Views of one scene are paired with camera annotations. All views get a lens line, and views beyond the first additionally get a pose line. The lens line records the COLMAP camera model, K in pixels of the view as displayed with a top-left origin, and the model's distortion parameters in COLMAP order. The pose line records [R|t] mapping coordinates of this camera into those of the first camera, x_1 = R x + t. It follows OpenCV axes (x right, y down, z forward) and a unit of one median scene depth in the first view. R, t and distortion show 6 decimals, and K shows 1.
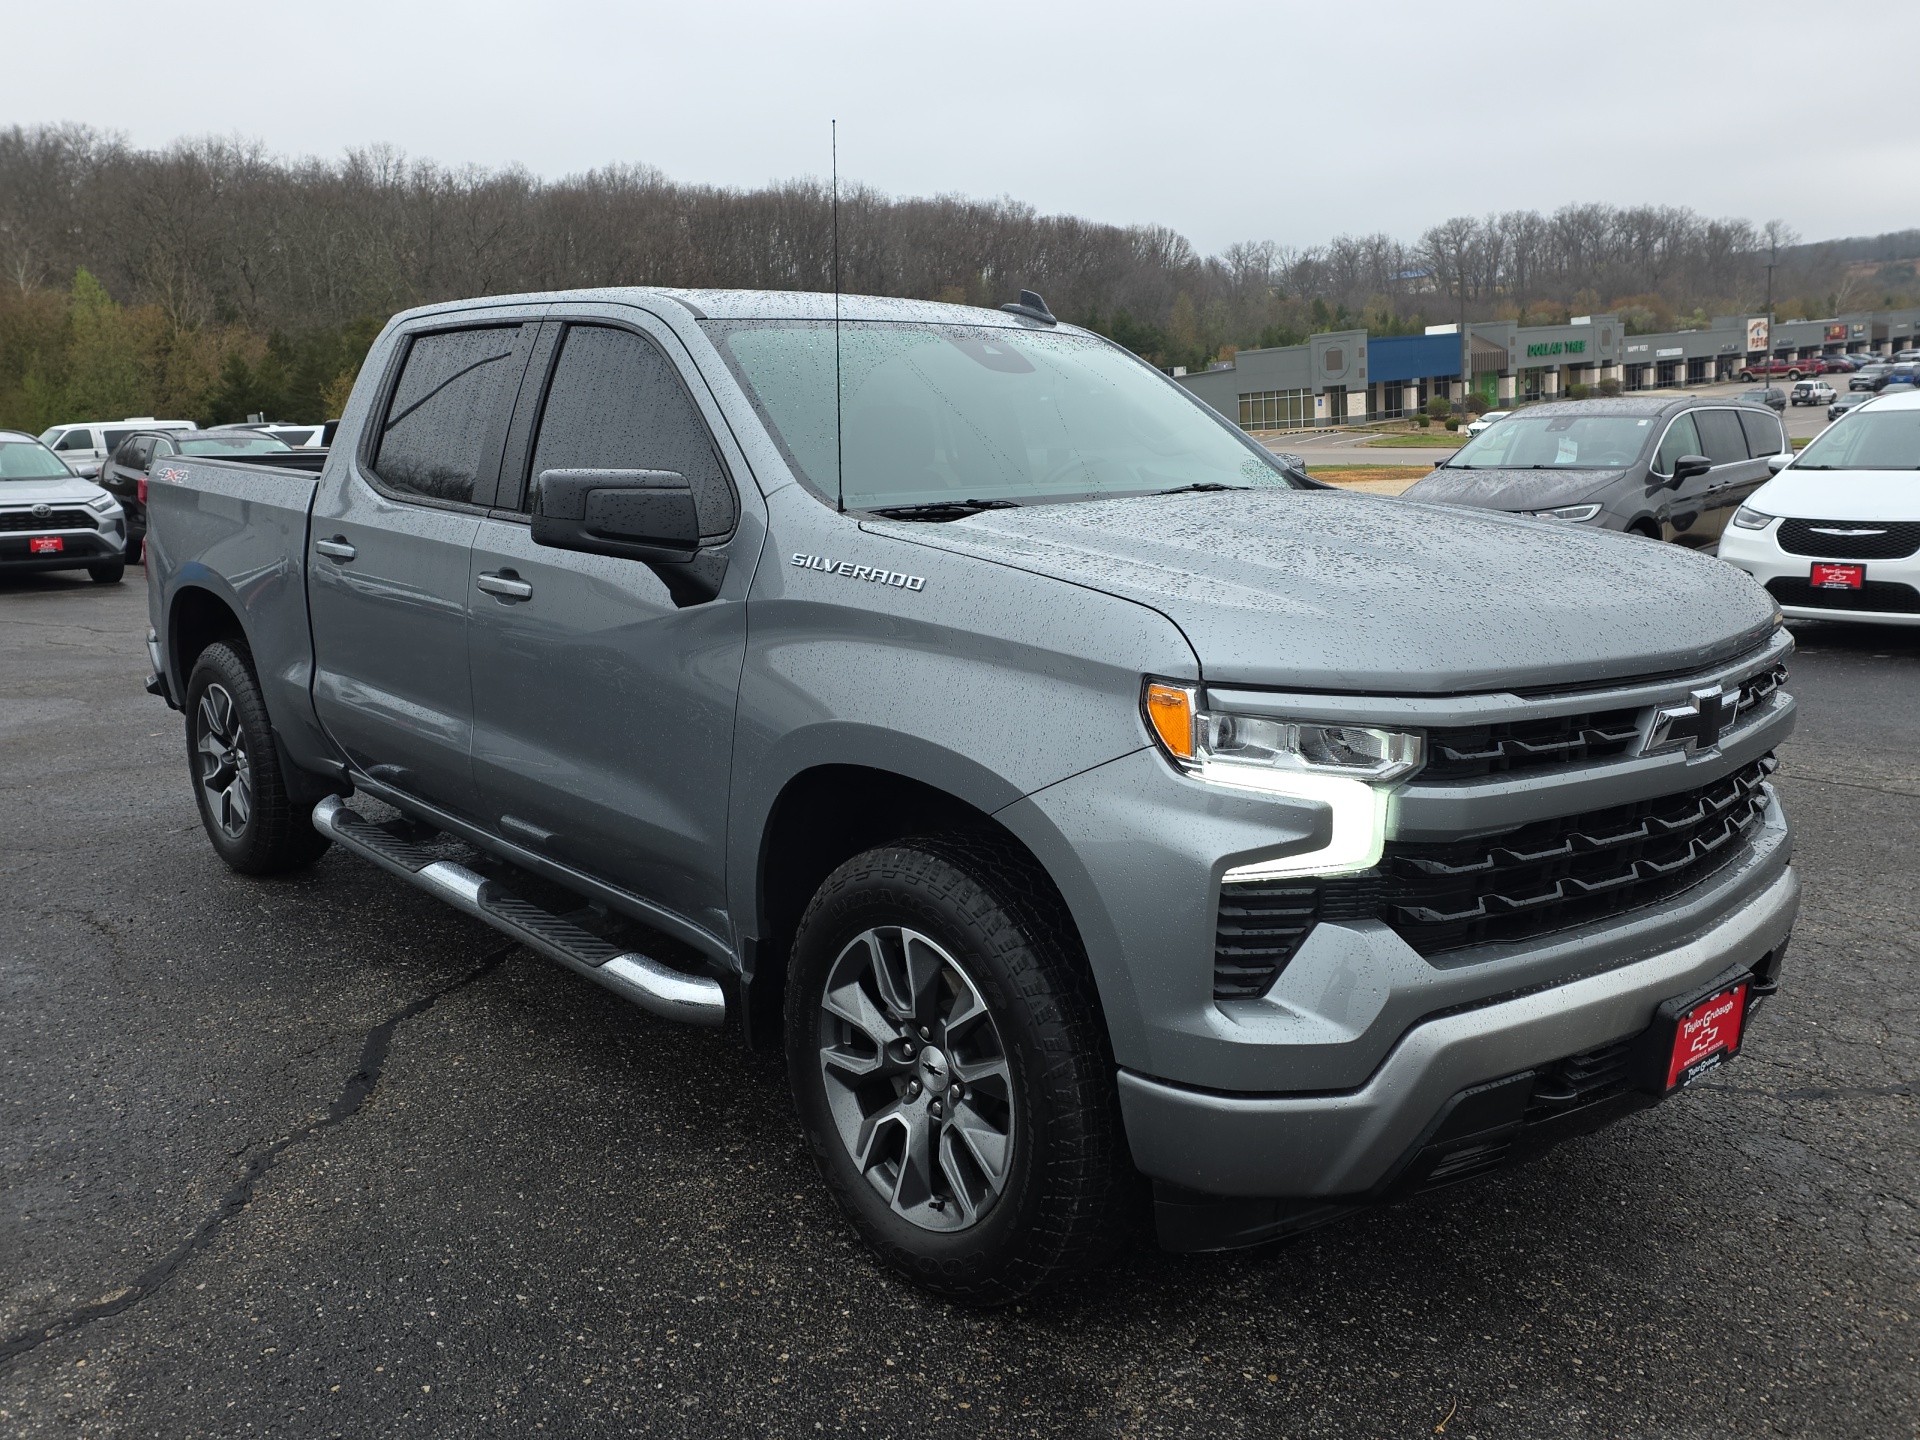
lens RADIAL K [[1540.8, 0, 924.4], [0, 1540.8, 734.9], [0, 0, 1]] dist [0.065133, -0.052061]
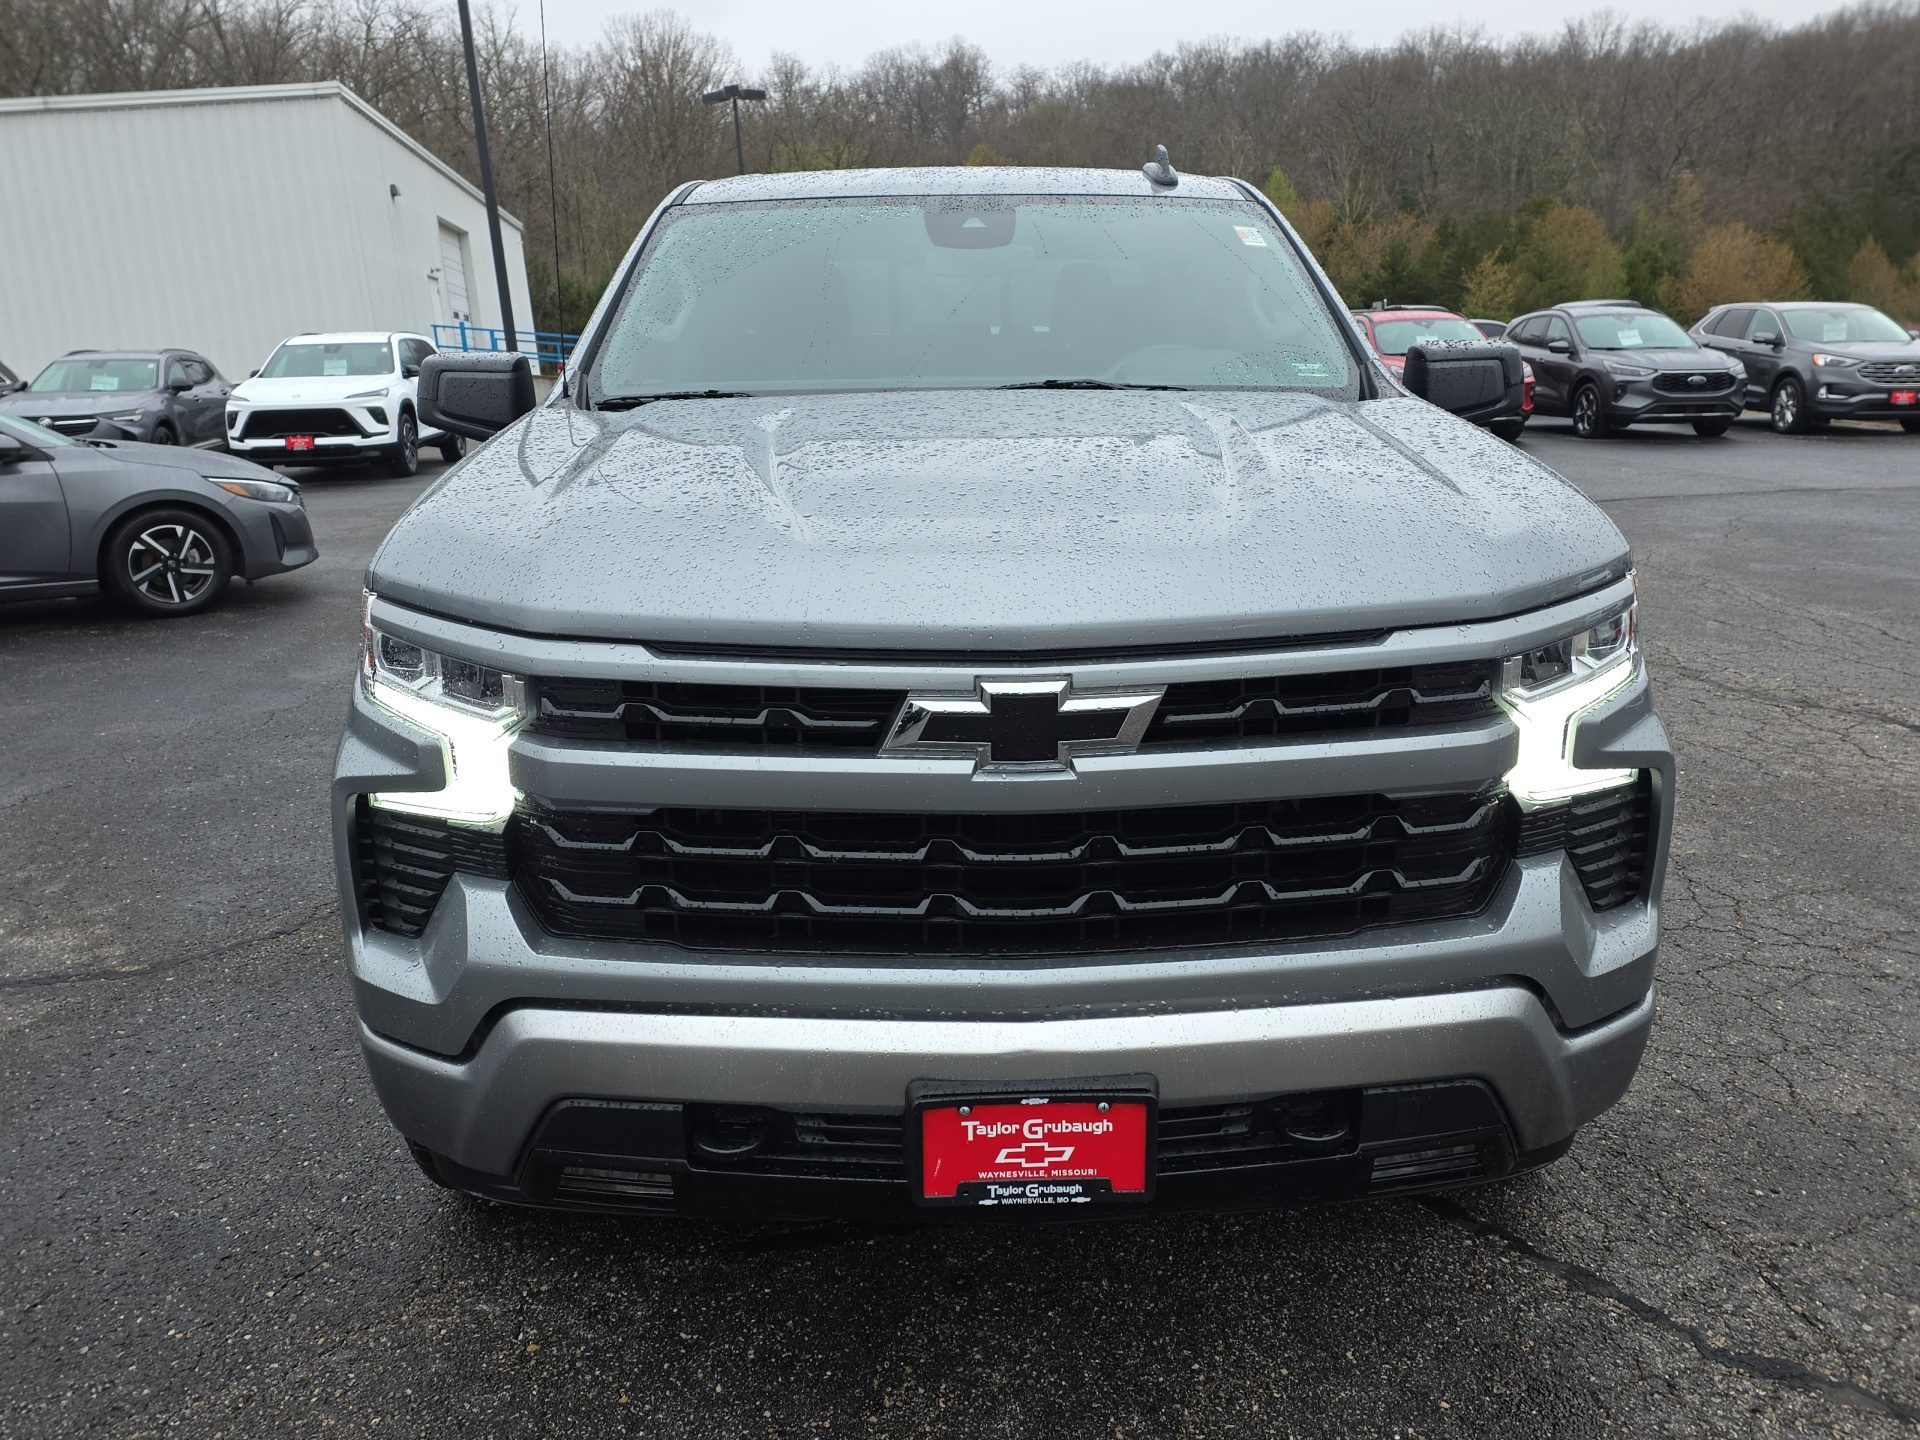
lens RADIAL K [[1540.8, 0, 1016.6], [0, 1540.8, 735.6], [0, 0, 1]] dist [0.065133, -0.052061]
pose [[0.780597, 0.156690, -0.605076, 0.671631], [-0.113328, 0.987503, 0.109522, -0.059689], [0.614675, -0.016921, 0.788599, 0.313528]]
